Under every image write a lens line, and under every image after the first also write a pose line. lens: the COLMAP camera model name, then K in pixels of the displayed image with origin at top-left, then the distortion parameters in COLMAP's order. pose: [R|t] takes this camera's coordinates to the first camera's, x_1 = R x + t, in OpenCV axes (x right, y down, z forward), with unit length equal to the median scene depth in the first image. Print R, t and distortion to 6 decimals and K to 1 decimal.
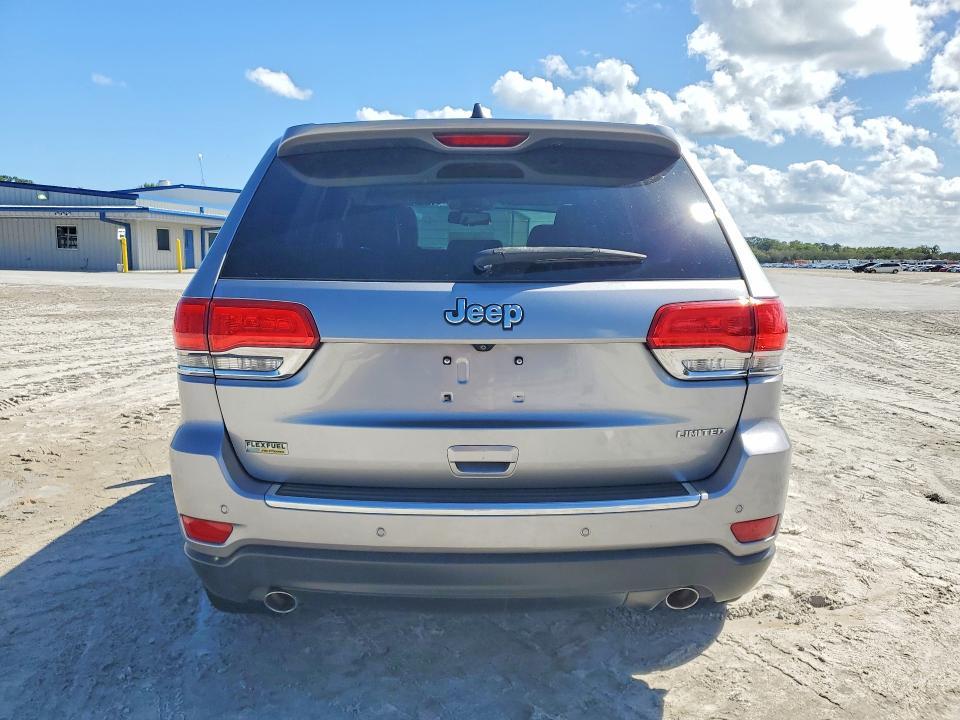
lens RADIAL K [[736.2, 0, 480.0], [0, 736.2, 360.0], [0, 0, 1]] dist [0.044146, 0.000749]
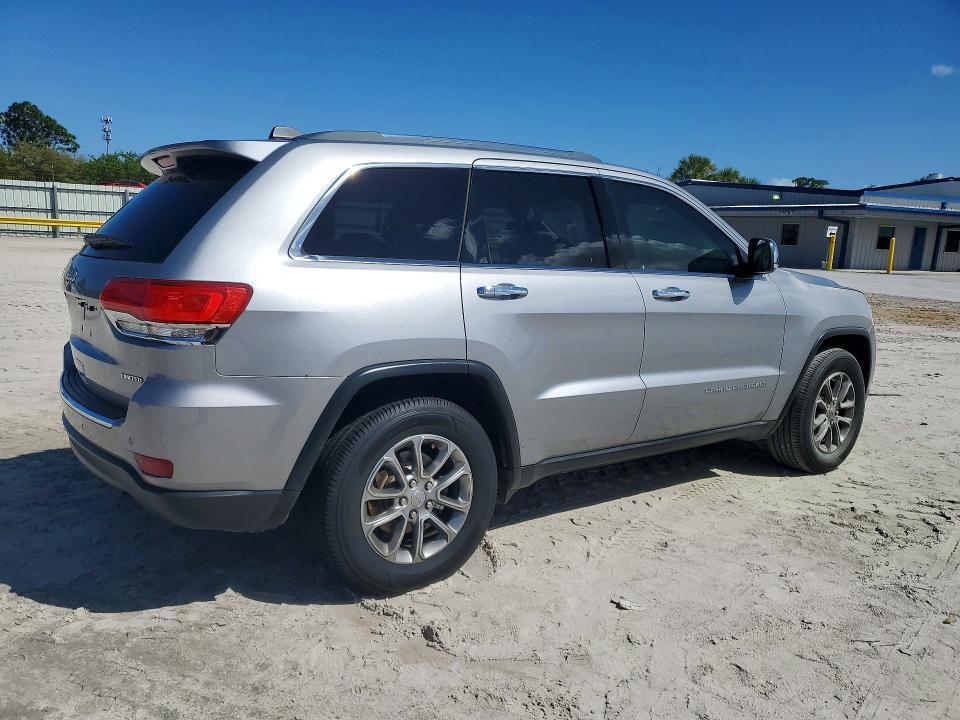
lens RADIAL K [[757.4, 0, 480.0], [0, 757.4, 360.0], [0, 0, 1]] dist [-0.003671, -0.002837]
pose [[0.561625, 0.148984, -0.813868, 0.099024], [-0.148179, 0.985863, 0.078215, -0.008133], [0.814015, 0.076670, 0.575762, 0.040320]]
